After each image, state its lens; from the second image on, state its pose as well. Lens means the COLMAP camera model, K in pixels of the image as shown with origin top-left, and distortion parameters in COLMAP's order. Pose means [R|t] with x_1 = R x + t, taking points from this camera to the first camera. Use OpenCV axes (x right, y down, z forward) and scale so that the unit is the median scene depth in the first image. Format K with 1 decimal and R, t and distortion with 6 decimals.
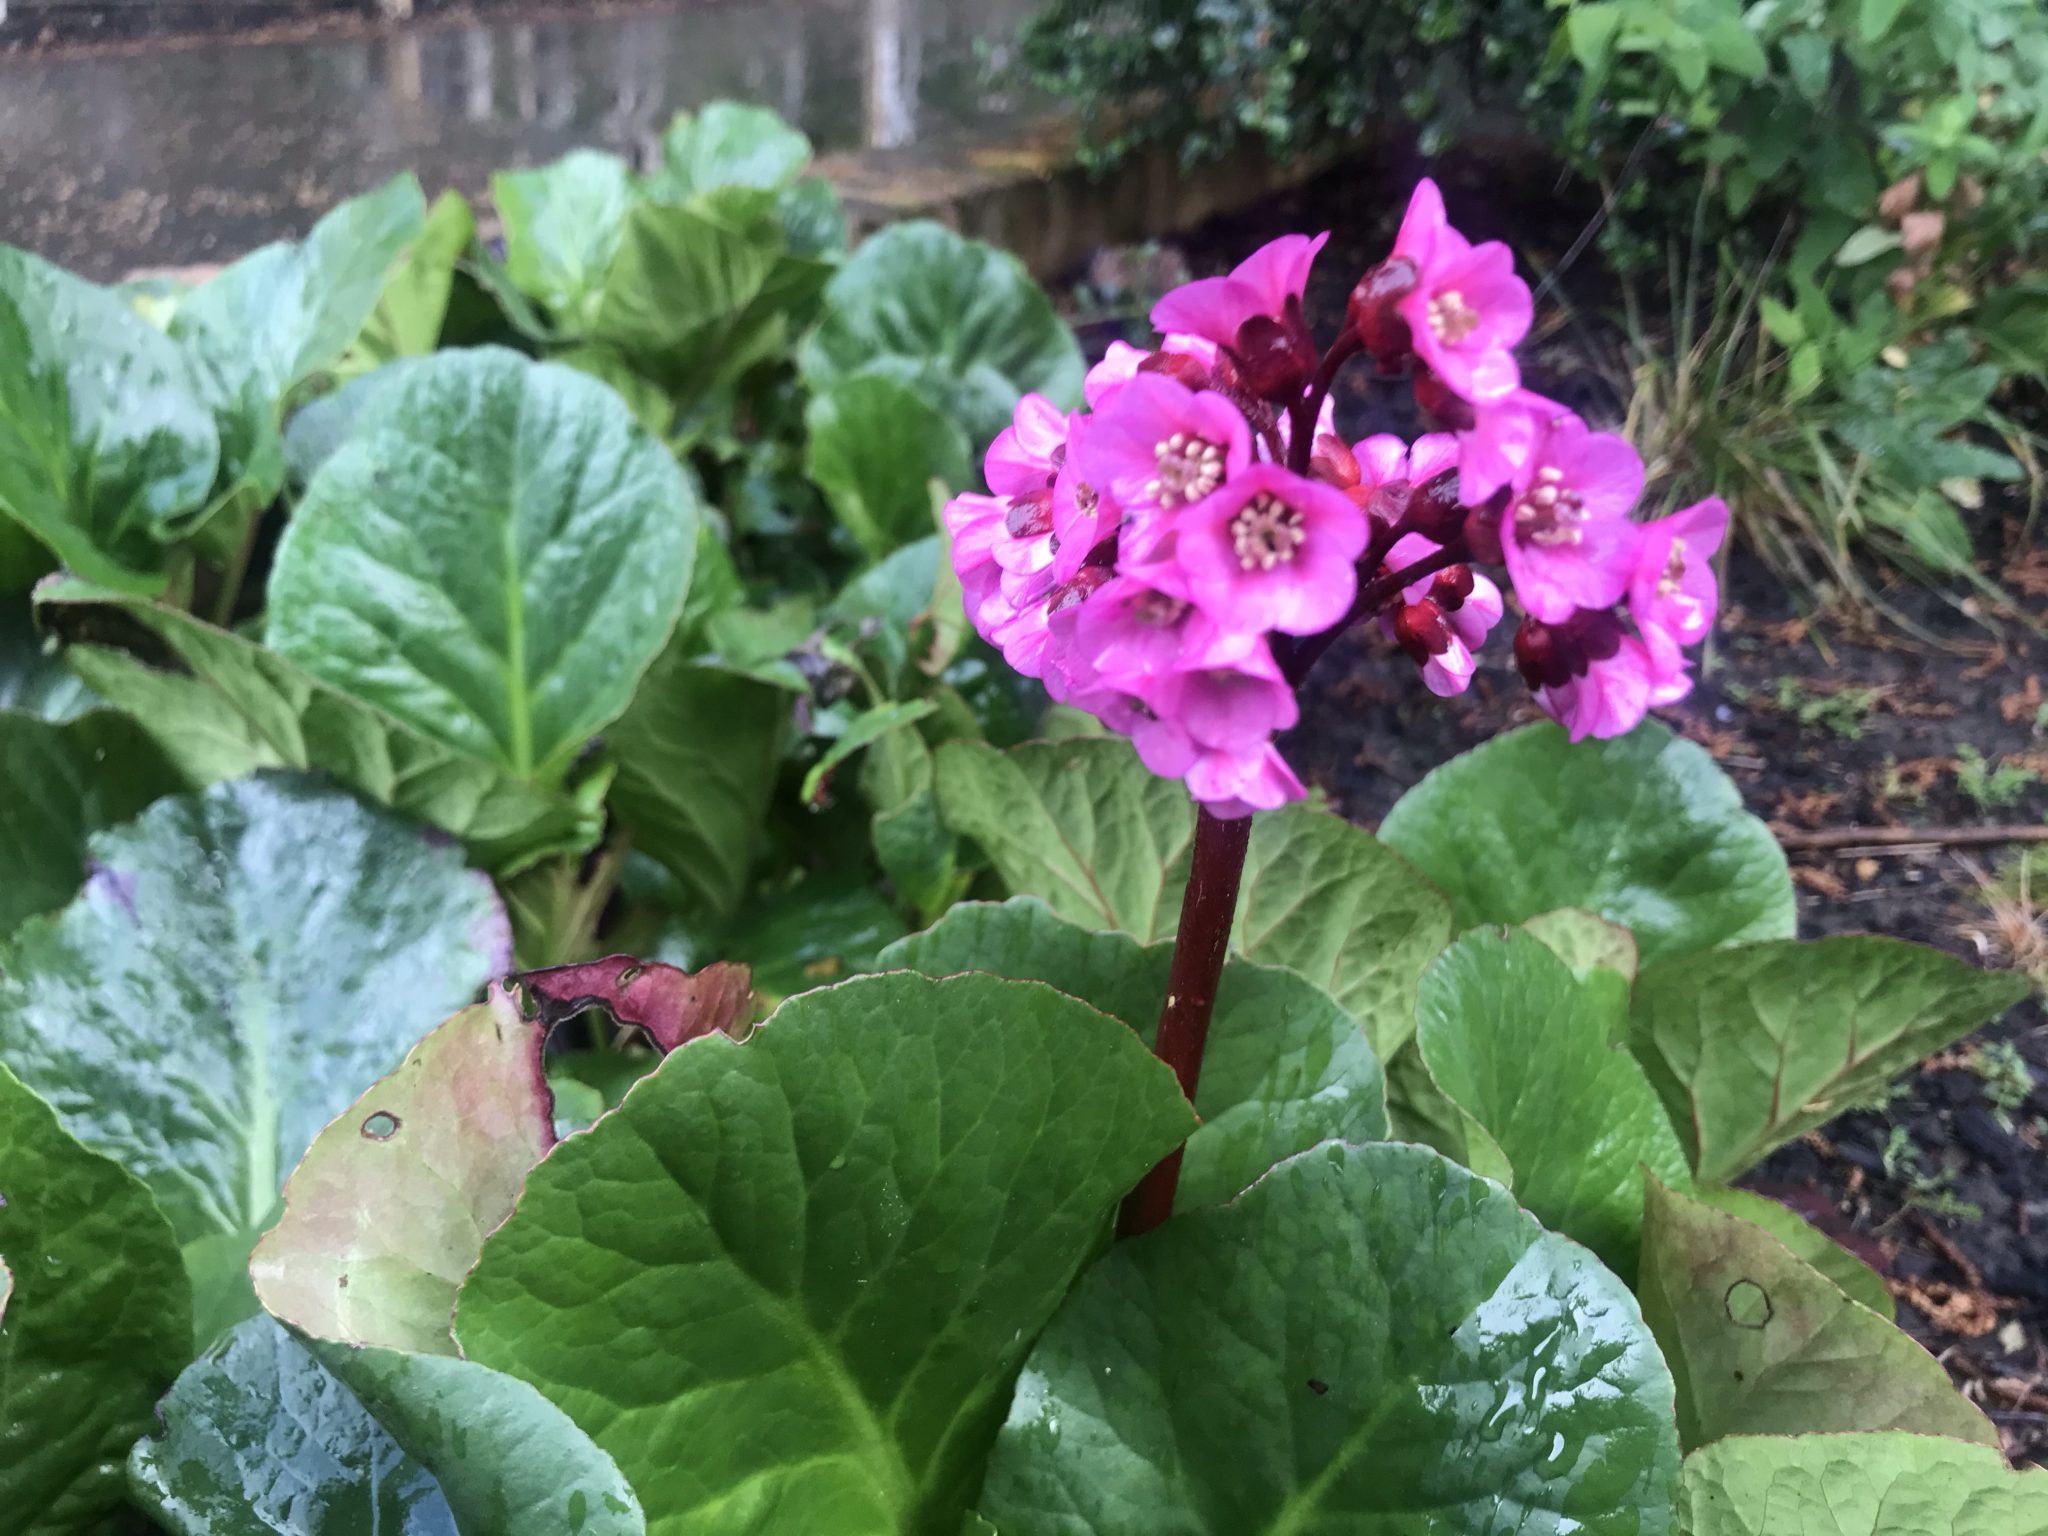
lens RADIAL K [[1688.8, 0, 1024.0], [0, 1688.8, 768.0], [0, 0, 1]] dist [0.003167, 0.000831]
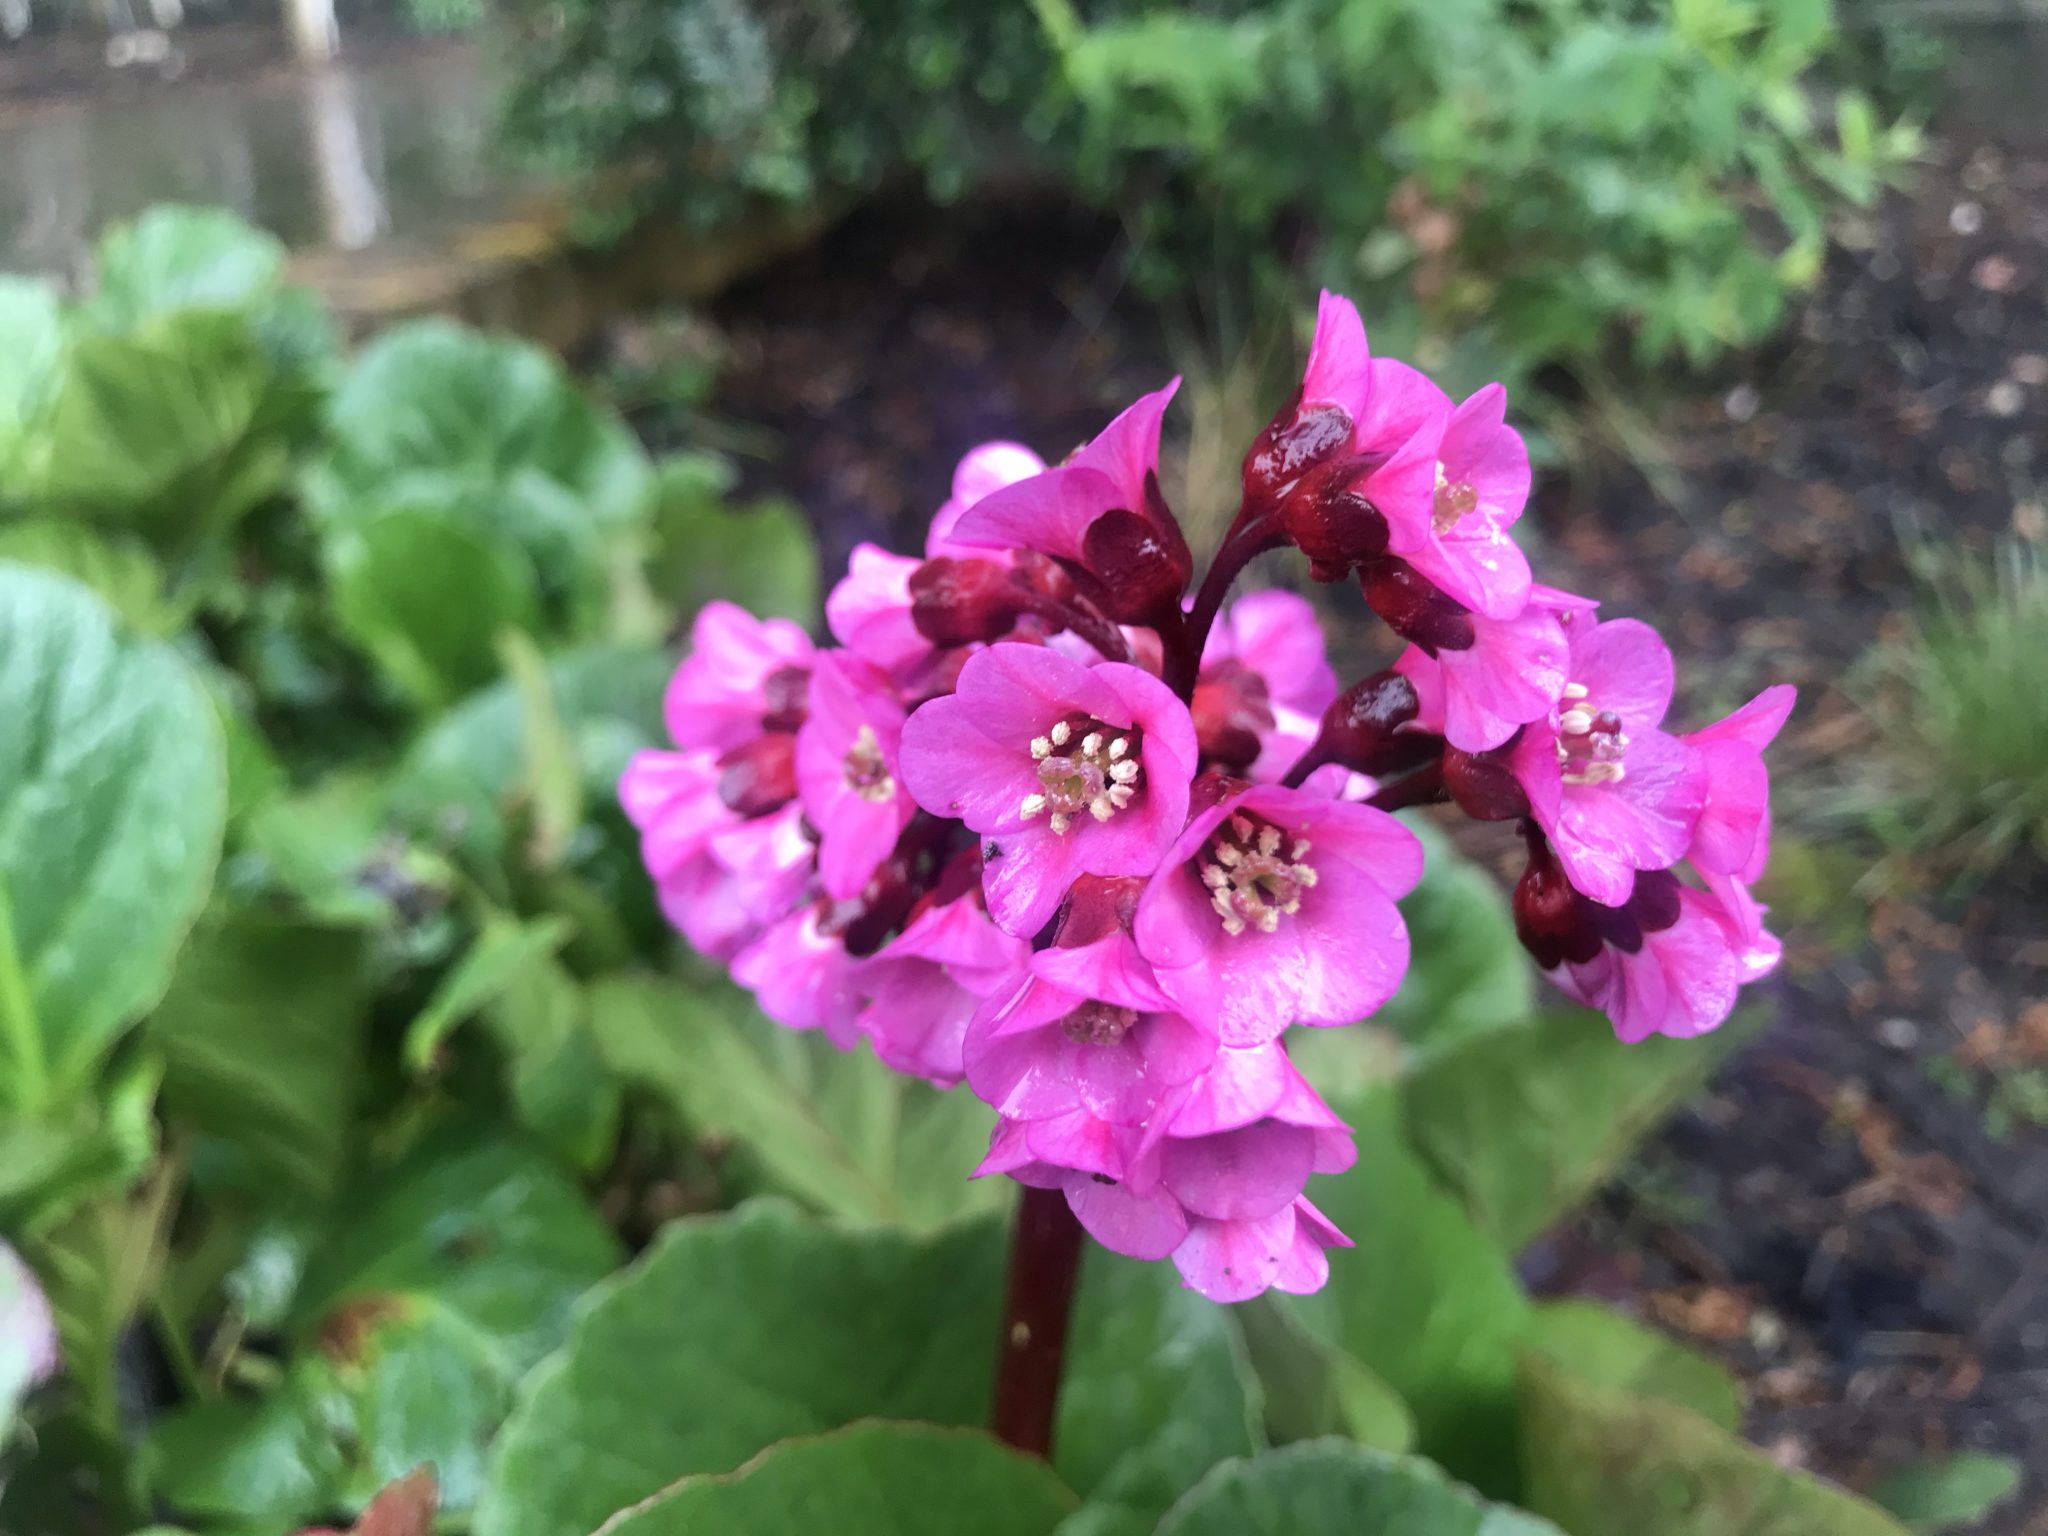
lens RADIAL K [[1785.6, 0, 1024.0], [0, 1785.6, 768.0], [0, 0, 1]] dist [-0.003201, -0.015826]
pose [[0.961146, -0.156567, 0.227343, -0.021144], [0.166759, 0.985649, -0.026214, -0.043809], [-0.219976, 0.063107, 0.973462, 0.091361]]
